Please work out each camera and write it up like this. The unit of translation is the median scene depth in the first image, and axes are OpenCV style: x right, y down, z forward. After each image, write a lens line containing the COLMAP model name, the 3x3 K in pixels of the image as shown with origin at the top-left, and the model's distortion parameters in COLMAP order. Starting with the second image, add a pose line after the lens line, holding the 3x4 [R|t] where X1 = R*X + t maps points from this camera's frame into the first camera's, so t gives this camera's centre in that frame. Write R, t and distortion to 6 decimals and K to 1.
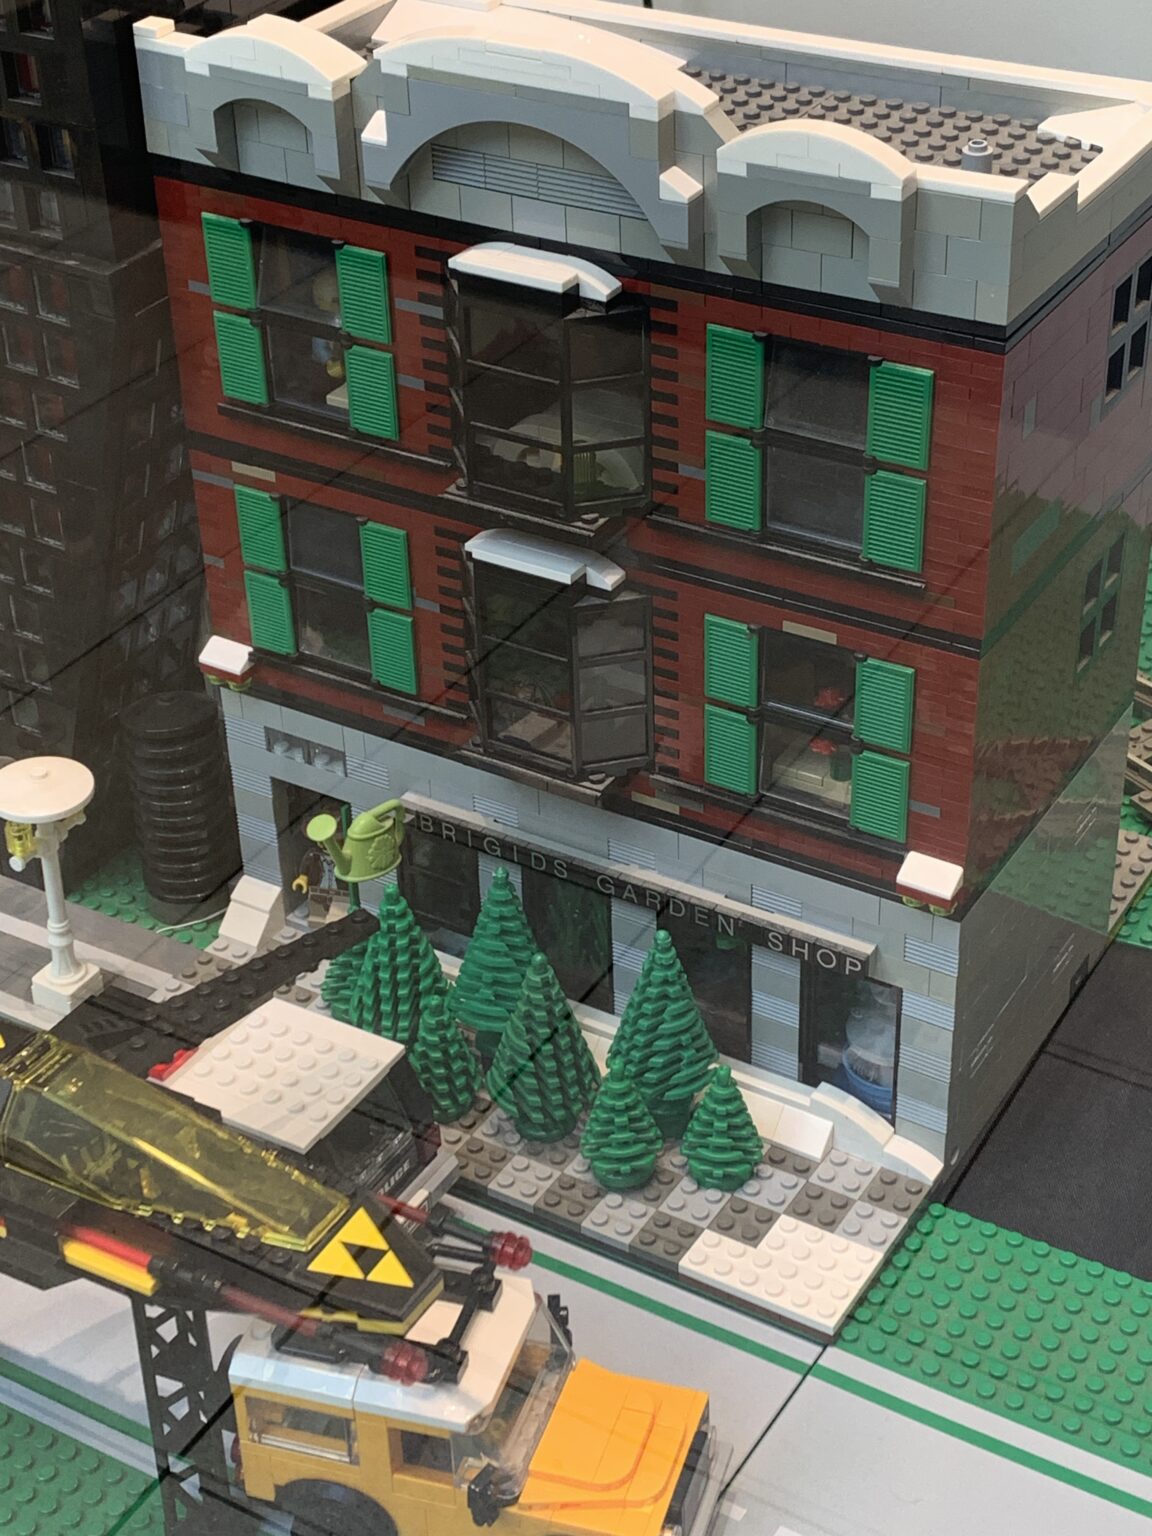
lens RADIAL K [[2452.9, 0, 576.0], [0, 2452.9, 768.0], [0, 0, 1]] dist [0.207010, -0.853675]
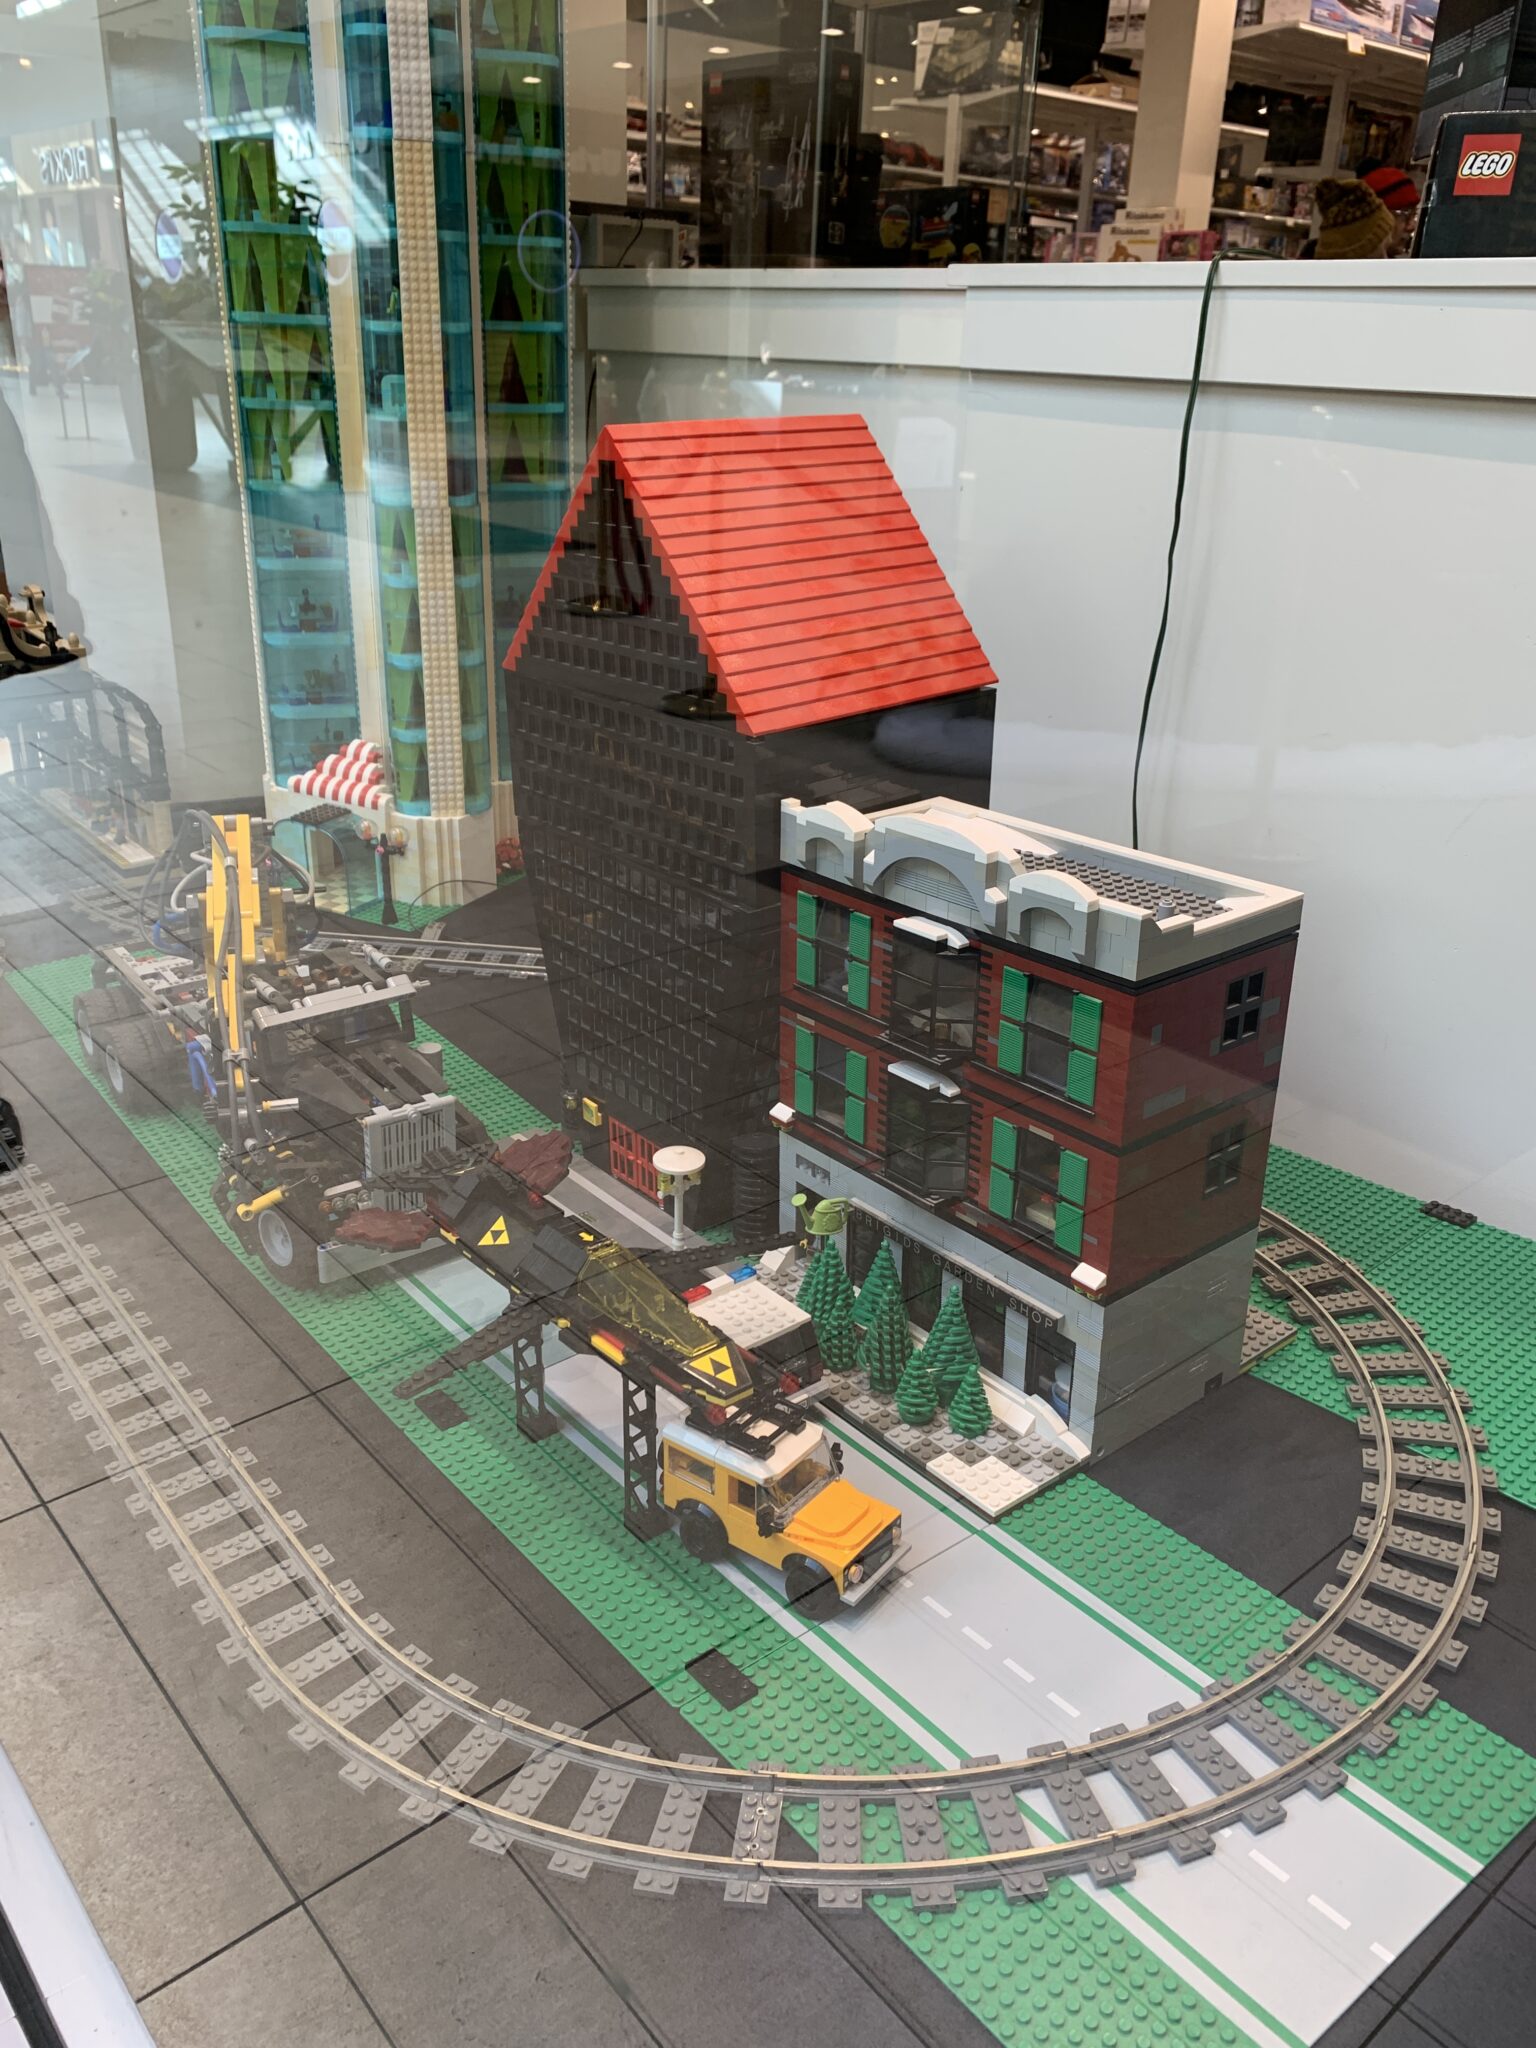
lens RADIAL K [[1564.3, 0, 768.0], [0, 1564.3, 1024.0], [0, 0, 1]] dist [0.095536, -0.159020]
pose [[0.938939, 0.154285, -0.307553, 0.249153], [-0.211059, 0.964179, -0.160665, 0.100750], [0.271748, 0.215767, 0.937869, -0.212989]]
